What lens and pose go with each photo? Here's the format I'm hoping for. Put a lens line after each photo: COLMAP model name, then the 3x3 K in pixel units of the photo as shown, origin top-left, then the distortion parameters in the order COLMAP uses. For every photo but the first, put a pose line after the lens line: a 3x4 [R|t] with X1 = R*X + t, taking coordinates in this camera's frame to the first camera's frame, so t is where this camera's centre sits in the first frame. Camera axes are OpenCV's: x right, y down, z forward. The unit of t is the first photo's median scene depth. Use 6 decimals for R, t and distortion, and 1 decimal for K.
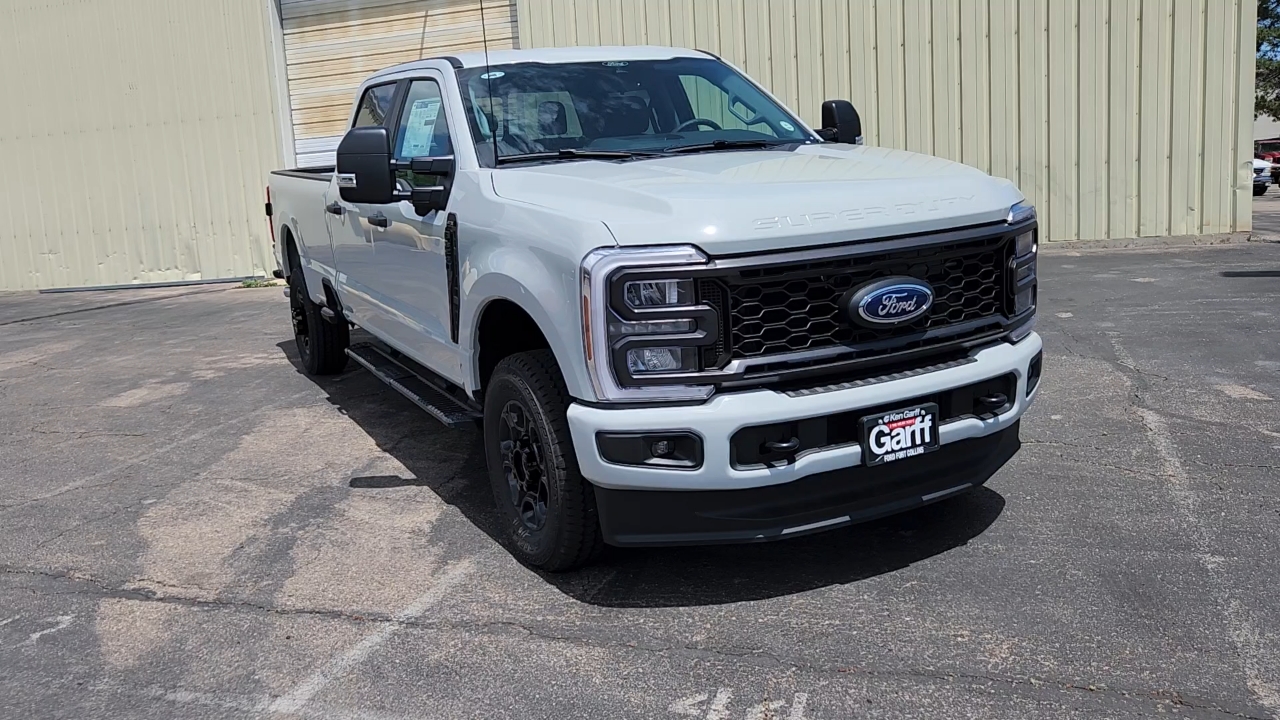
lens RADIAL K [[1095.9, 0, 626.9], [0, 1095.9, 360.3], [0, 0, 1]] dist [0.013917, 0.004693]
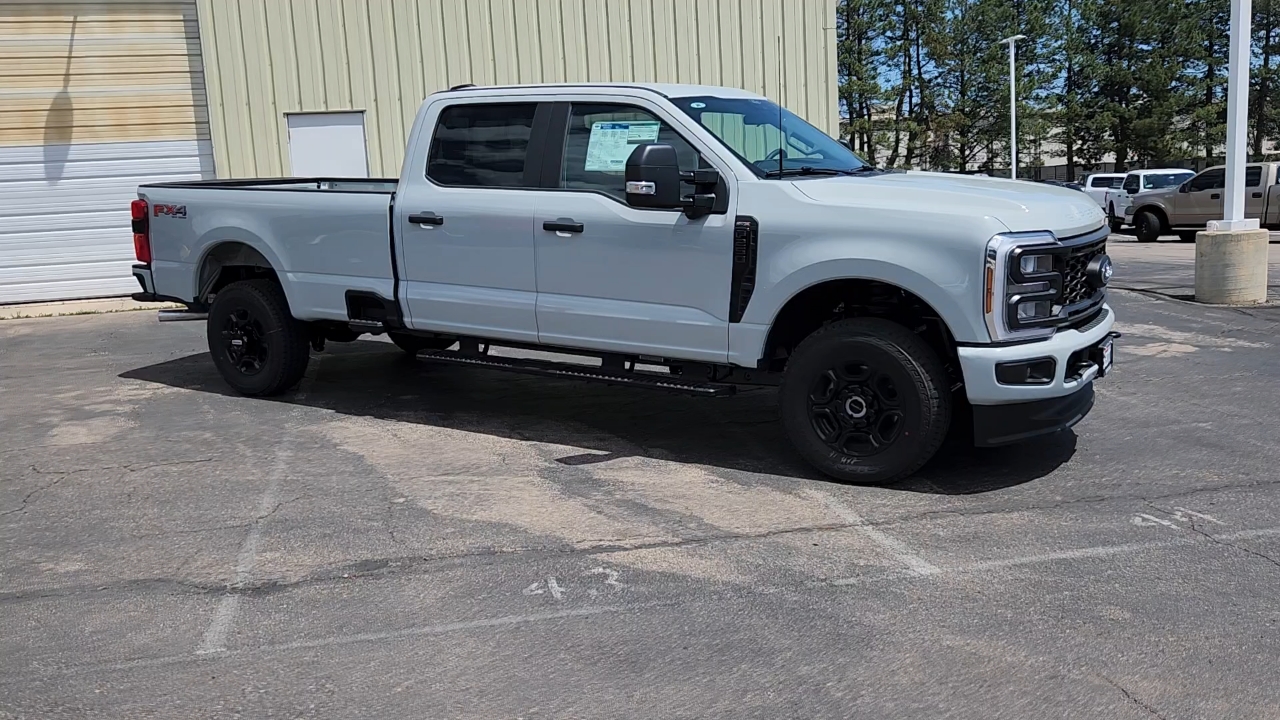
lens RADIAL K [[1092.2, 0, 628.7], [0, 1092.2, 363.5], [0, 0, 1]] dist [0.018523, -0.001704]
pose [[0.851561, -0.058749, 0.520953, -1.039977], [0.075734, 0.997063, -0.011356, 0.040287], [-0.518756, 0.049124, 0.853510, 0.030195]]
